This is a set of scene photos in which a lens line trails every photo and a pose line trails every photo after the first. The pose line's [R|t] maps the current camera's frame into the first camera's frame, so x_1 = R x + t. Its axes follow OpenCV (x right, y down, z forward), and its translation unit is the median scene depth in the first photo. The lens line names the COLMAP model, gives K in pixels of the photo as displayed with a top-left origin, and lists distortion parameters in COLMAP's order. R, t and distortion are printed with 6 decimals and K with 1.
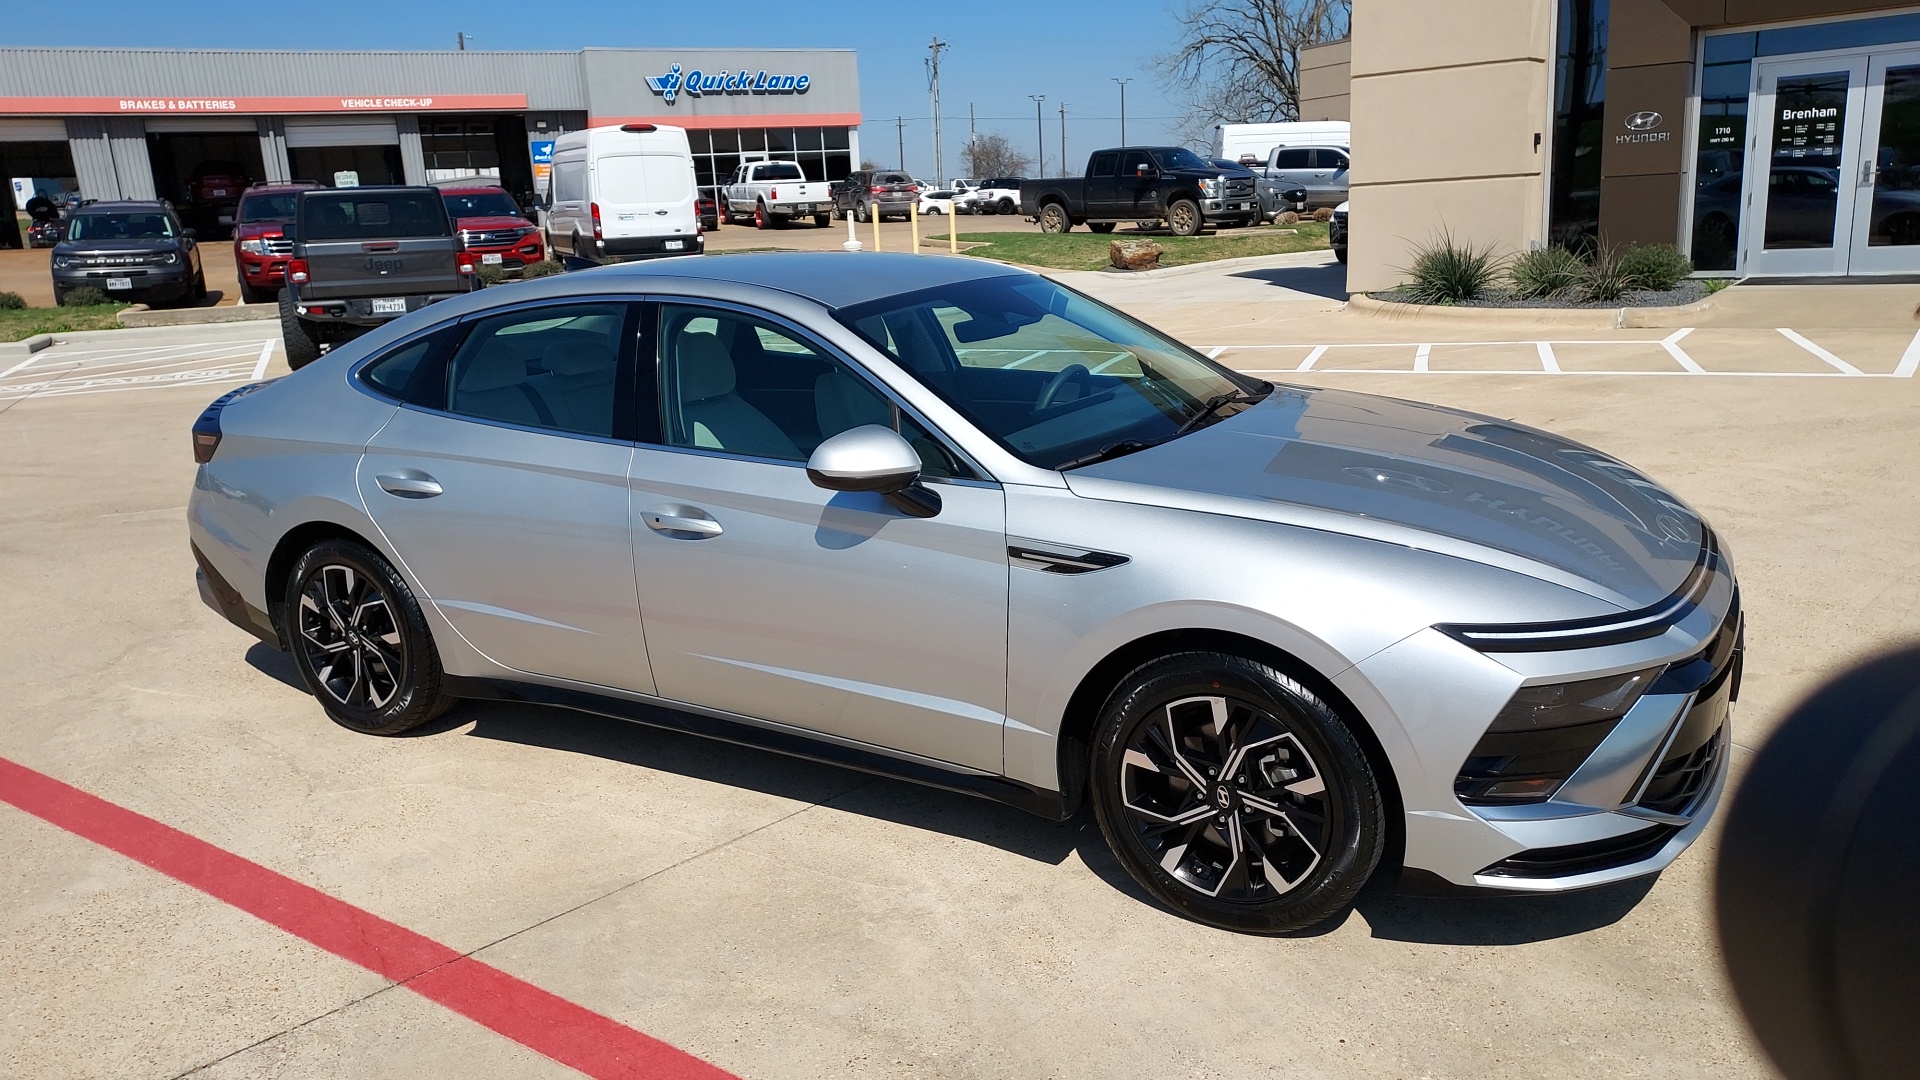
lens RADIAL K [[1396.1, 0, 977.3], [0, 1396.1, 550.5], [0, 0, 1]] dist [0.051135, -0.034599]
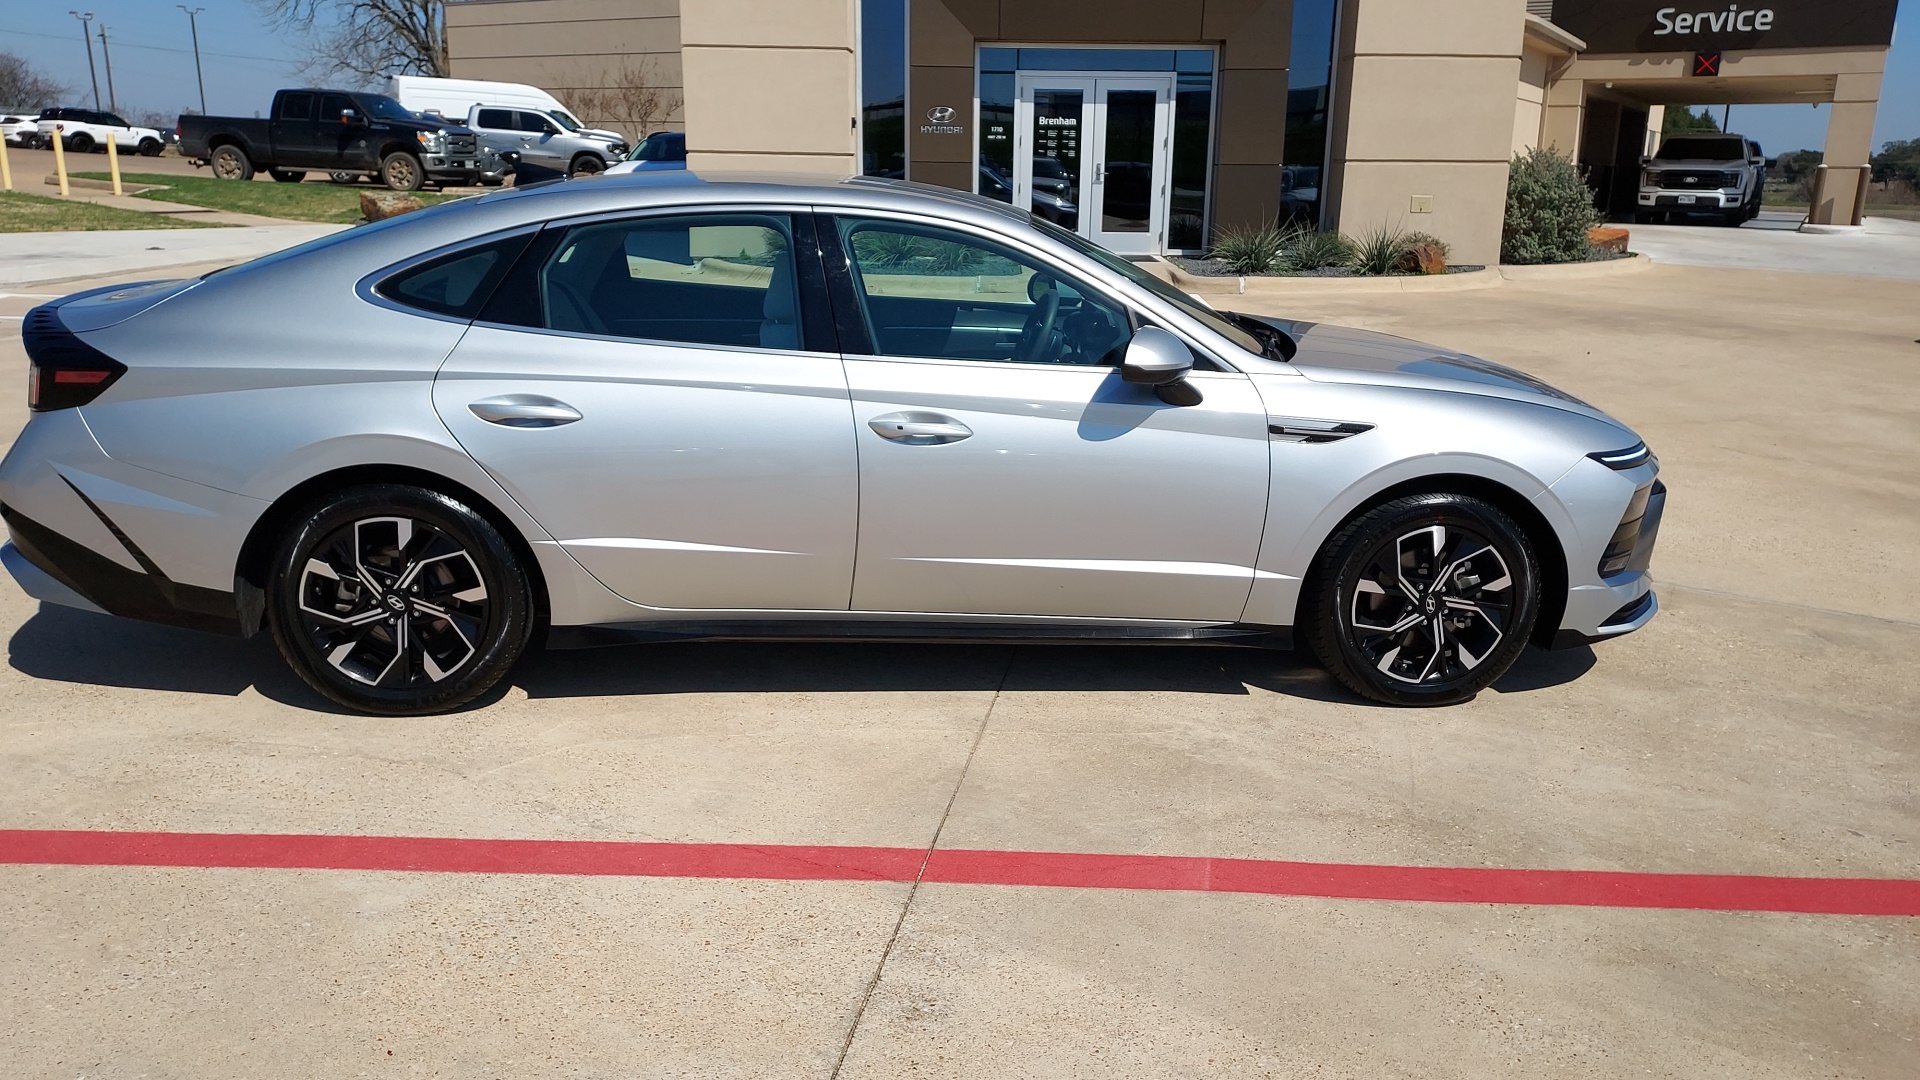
lens RADIAL K [[1396.1, 0, 983.1], [0, 1396.1, 550.4], [0, 0, 1]] dist [0.051135, -0.034599]
pose [[0.816226, -0.092342, 0.570305, -0.624714], [0.082461, 0.995658, 0.043195, 0.022954], [-0.571817, 0.011770, 0.820296, 0.107072]]
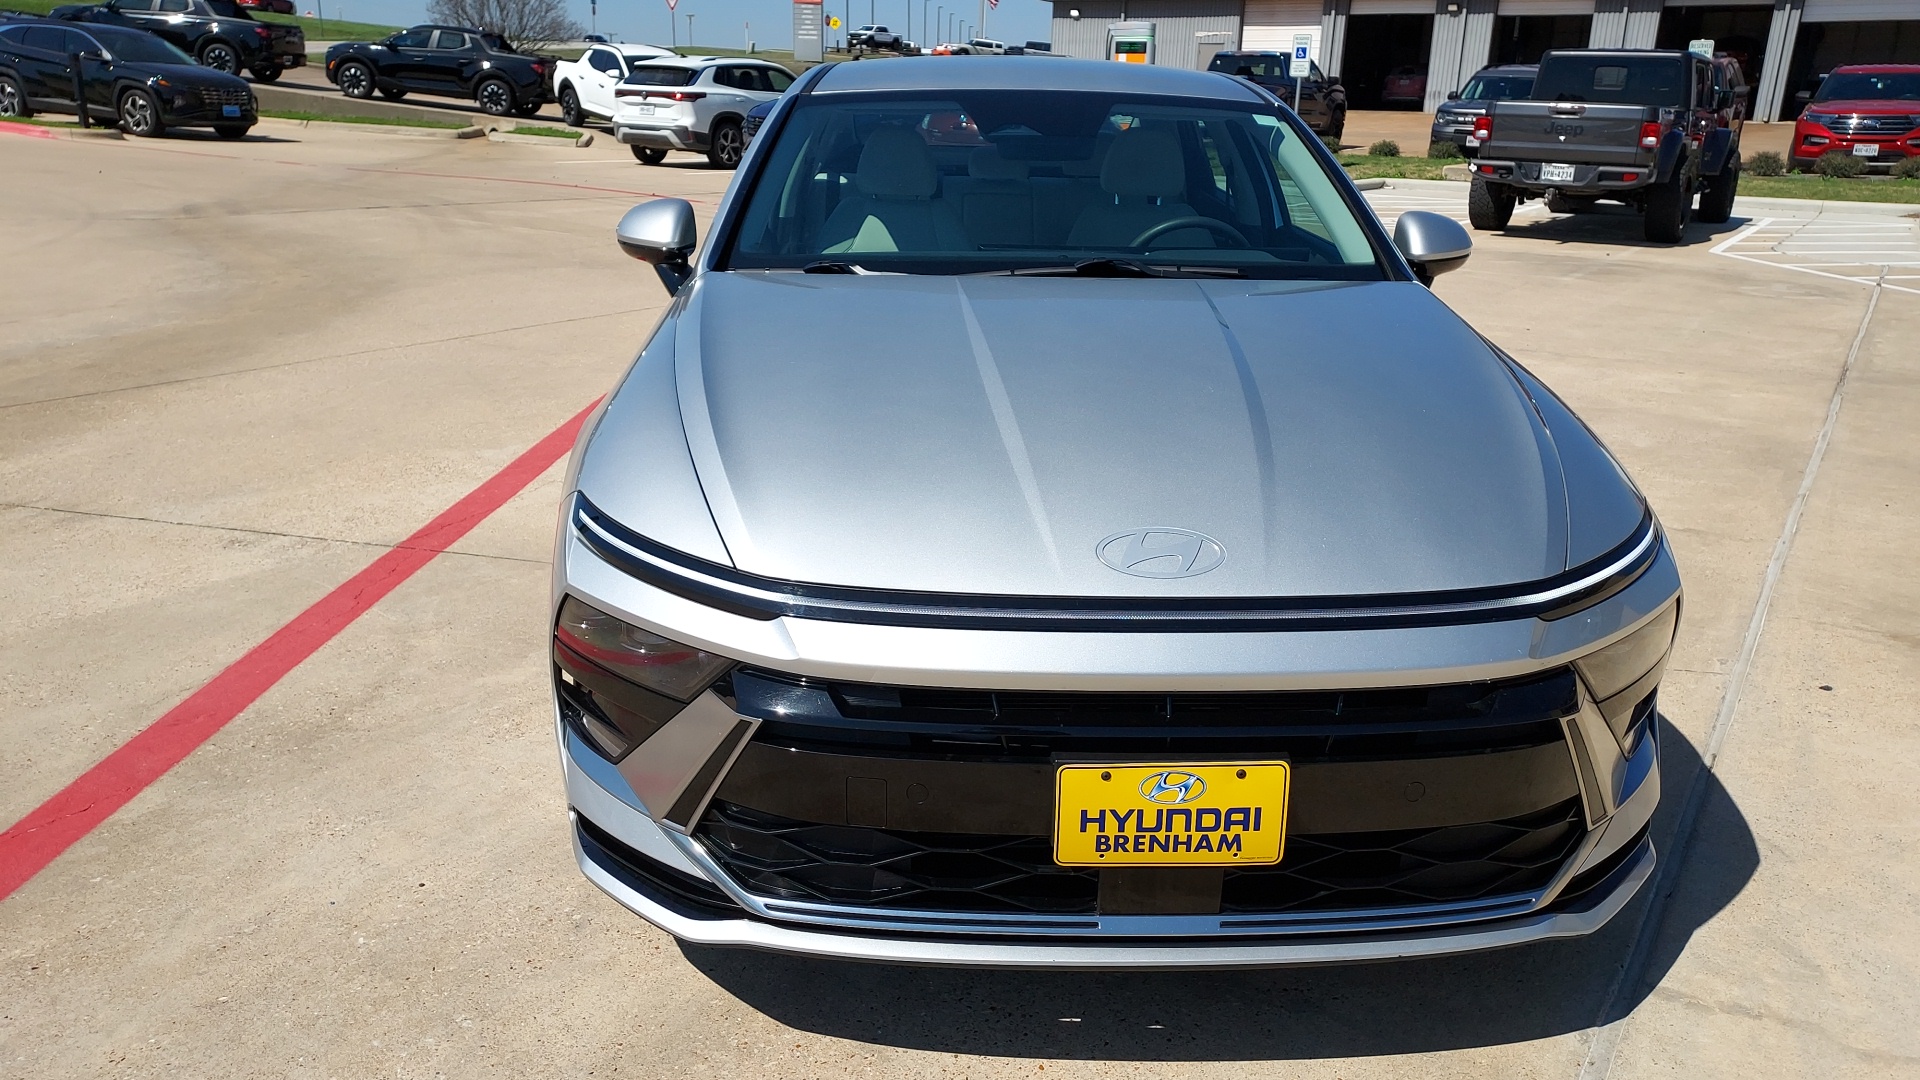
lens RADIAL K [[1396.1, 0, 969.9], [0, 1396.1, 537.6], [0, 0, 1]] dist [0.051135, -0.034599]
pose [[0.526023, 0.313357, -0.790637, 0.668615], [-0.260377, 0.944344, 0.201044, -0.086637], [0.809632, 0.100110, 0.578337, 0.446849]]
